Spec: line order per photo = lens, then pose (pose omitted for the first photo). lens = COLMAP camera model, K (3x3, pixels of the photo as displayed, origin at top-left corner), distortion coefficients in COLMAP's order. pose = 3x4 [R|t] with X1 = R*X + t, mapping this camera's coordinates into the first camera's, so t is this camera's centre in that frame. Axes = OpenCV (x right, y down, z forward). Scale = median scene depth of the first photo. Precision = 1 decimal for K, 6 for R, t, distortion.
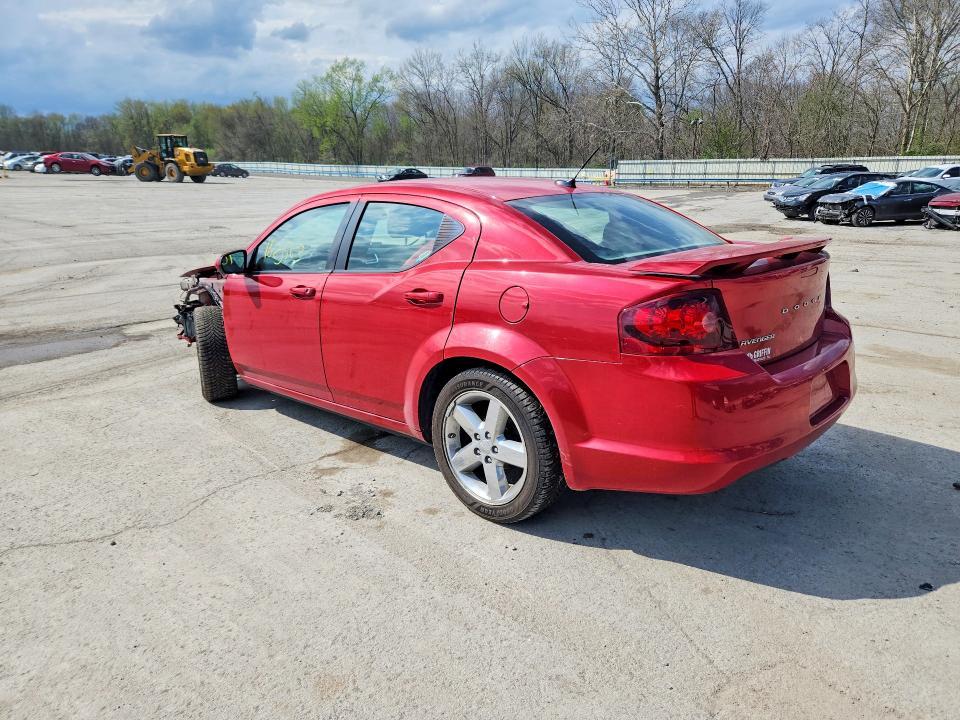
lens RADIAL K [[730.0, 0, 480.0], [0, 730.0, 360.0], [0, 0, 1]] dist [-0.005851, -0.009751]
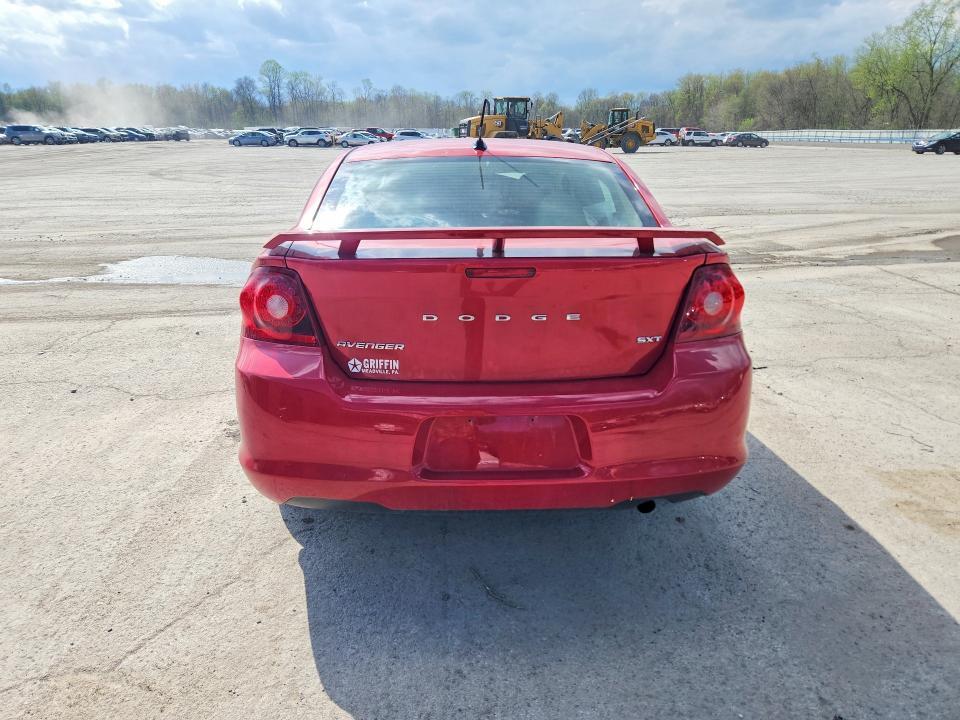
lens RADIAL K [[689.6, 0, 466.4], [0, 689.6, 373.6], [0, 0, 1]] dist [0.044749, -0.038684]
pose [[0.663029, 0.214964, -0.717065, 0.129225], [-0.165427, 0.976276, 0.139710, -0.017016], [0.730086, 0.025990, 0.682860, 0.071987]]
